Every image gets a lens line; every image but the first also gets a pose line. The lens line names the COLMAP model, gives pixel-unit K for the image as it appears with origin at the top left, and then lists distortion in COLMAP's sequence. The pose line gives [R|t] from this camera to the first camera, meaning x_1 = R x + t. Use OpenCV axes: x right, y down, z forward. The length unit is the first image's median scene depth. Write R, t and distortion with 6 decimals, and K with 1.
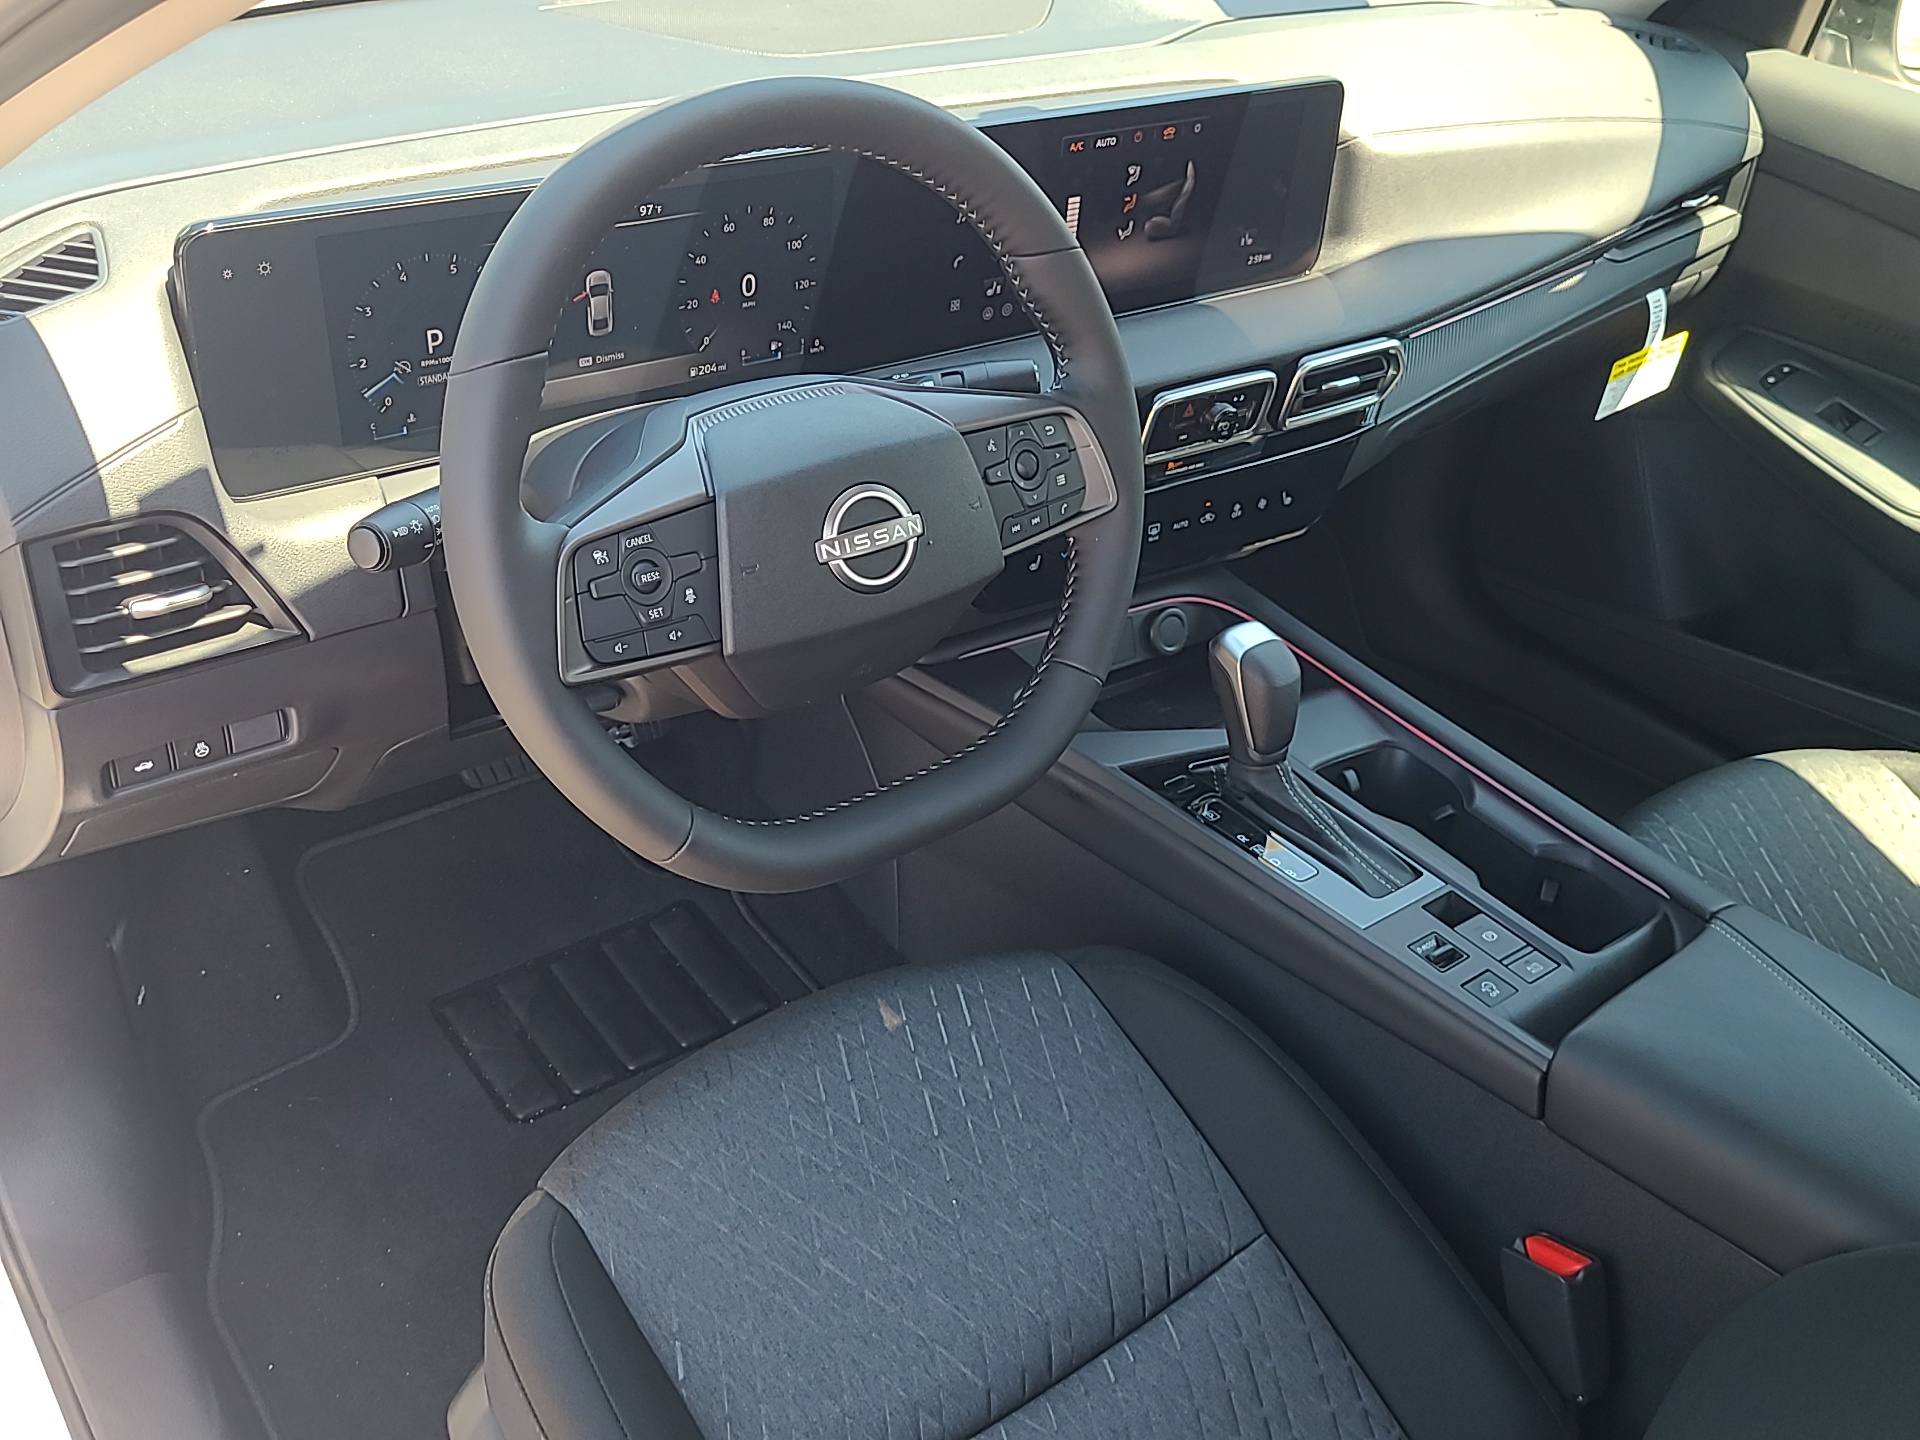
lens RADIAL K [[1689.0, 0, 960.0], [0, 1689.0, 720.0], [0, 0, 1]] dist [-0.001115, -0.005398]
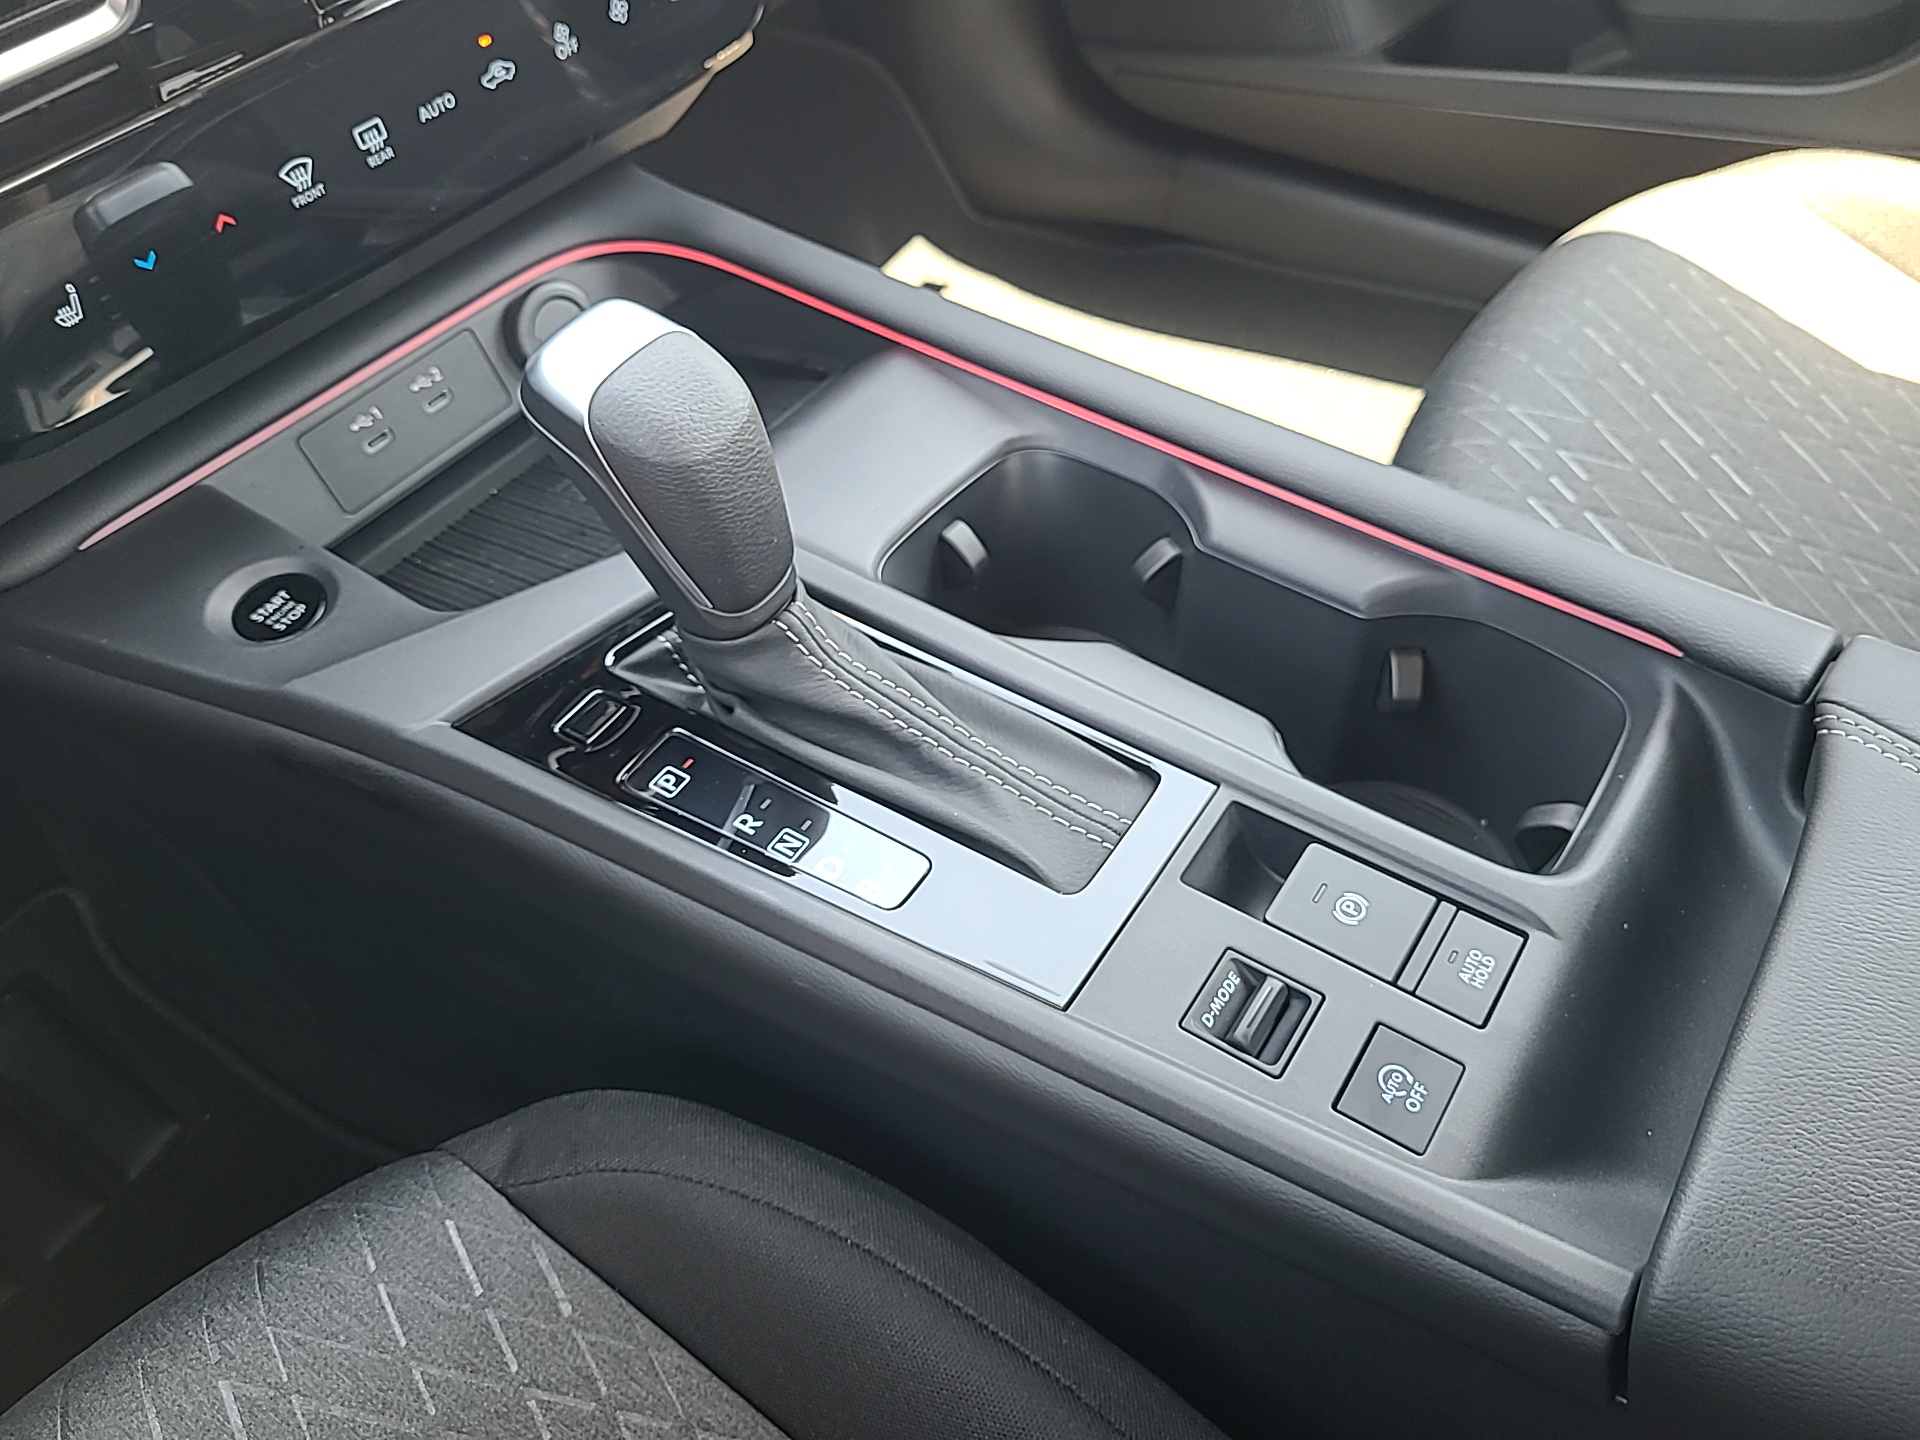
lens RADIAL K [[1529.7, 0, 960.0], [0, 1529.7, 720.0], [0, 0, 1]] dist [-0.002038, -0.001888]
pose [[0.940591, -0.321961, 0.107840, 0.204307], [0.282872, 0.918709, 0.275603, -0.049764], [-0.187807, -0.228724, 0.955203, 0.692832]]
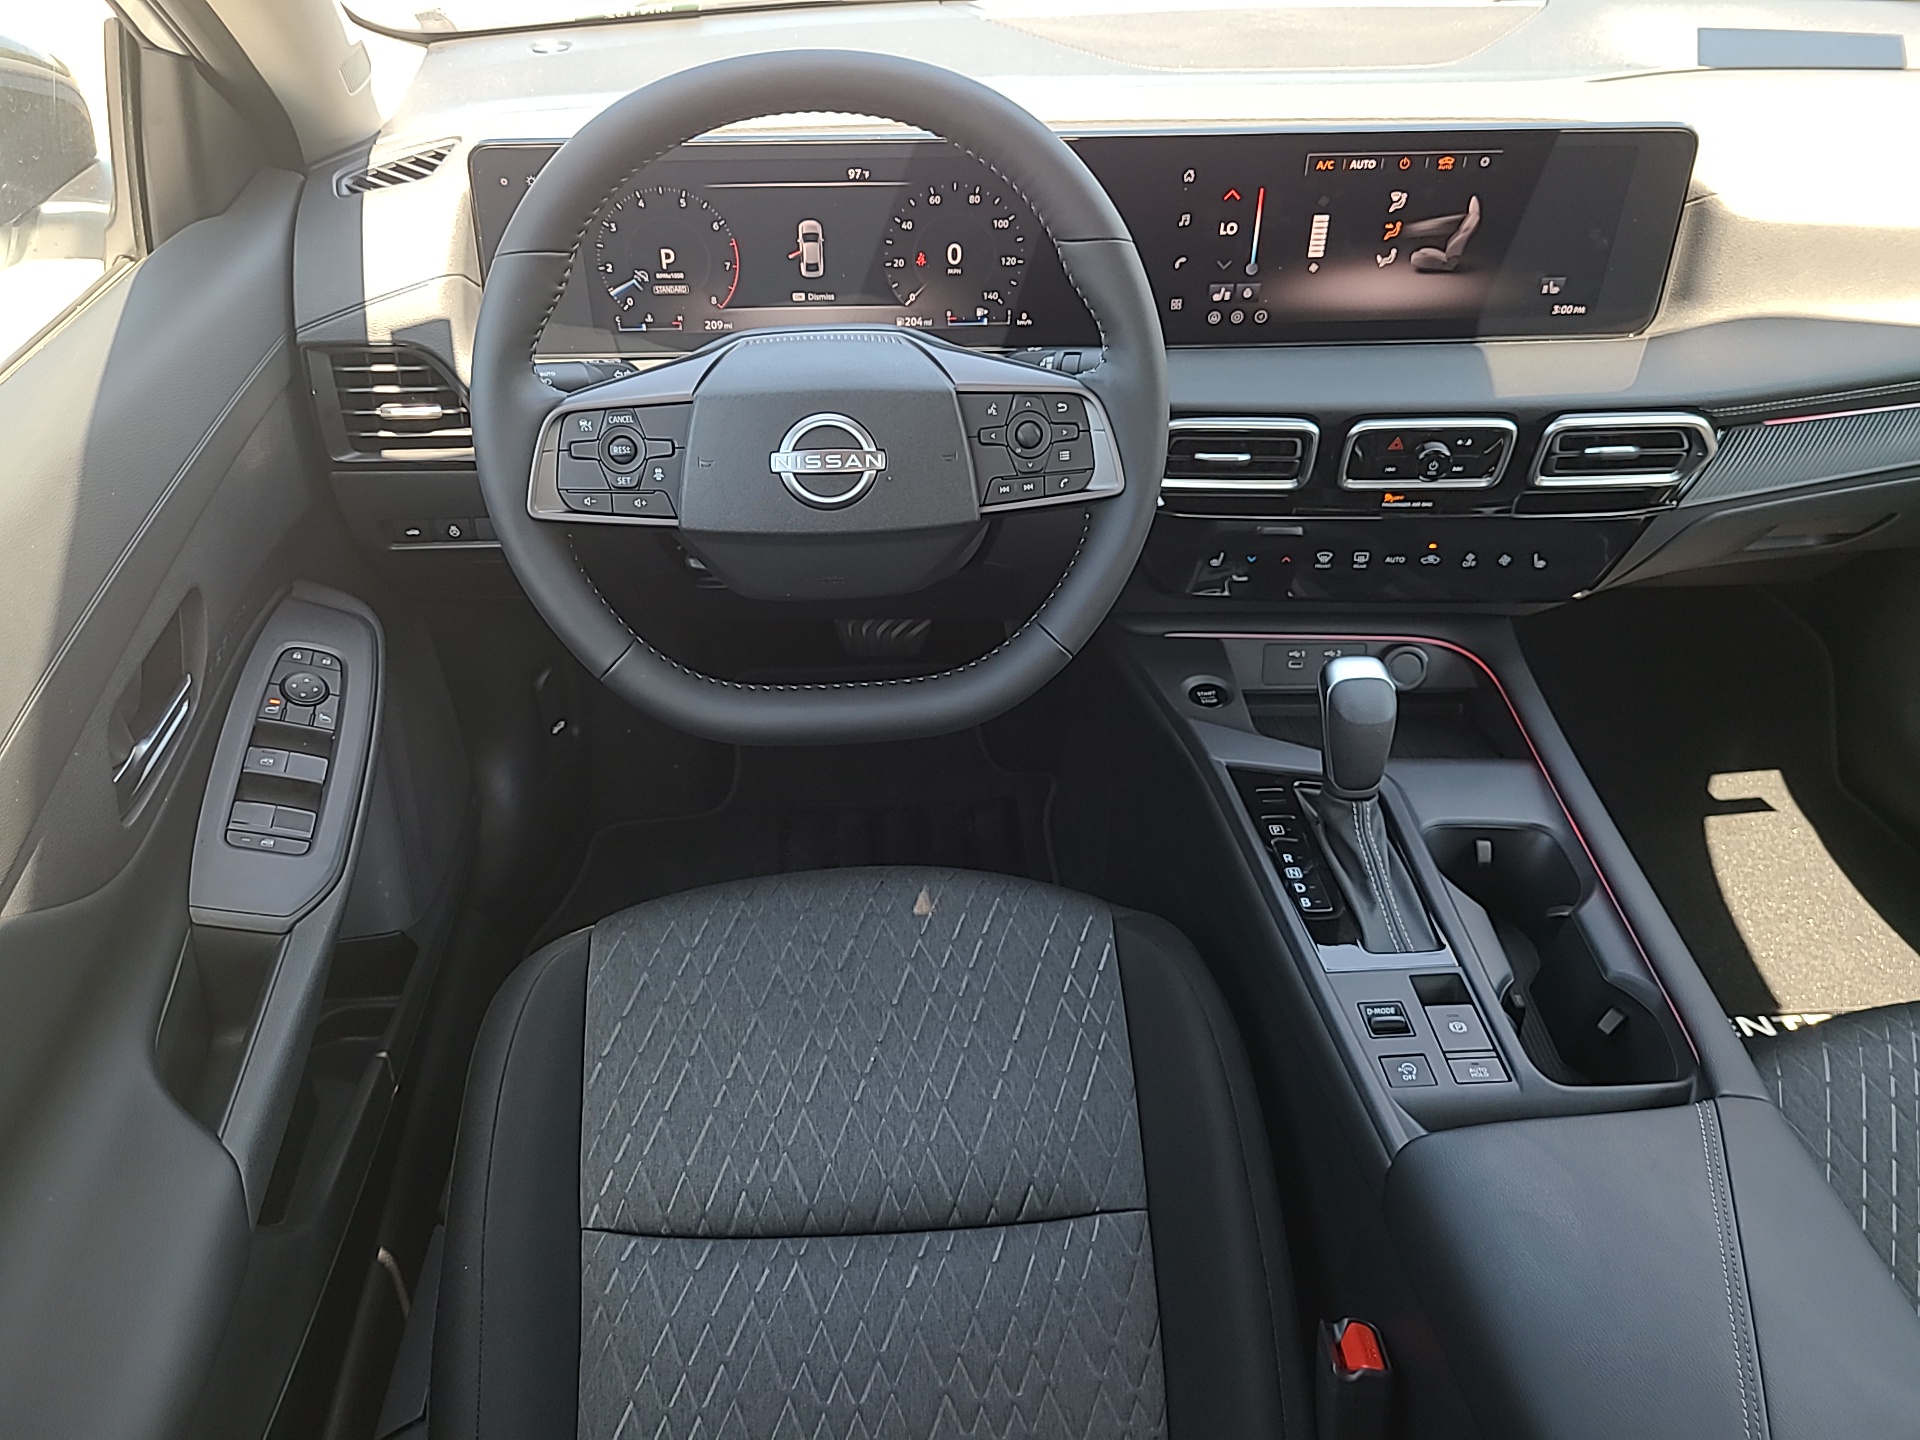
lens RADIAL K [[1457.6, 0, 953.3], [0, 1457.6, 748.4], [0, 0, 1]] dist [0.009398, 0.000473]
pose [[0.835314, 0.277371, -0.474675, 0.441426], [-0.259612, 0.960080, 0.104157, -0.036471], [0.484616, 0.036228, 0.873976, 0.139668]]
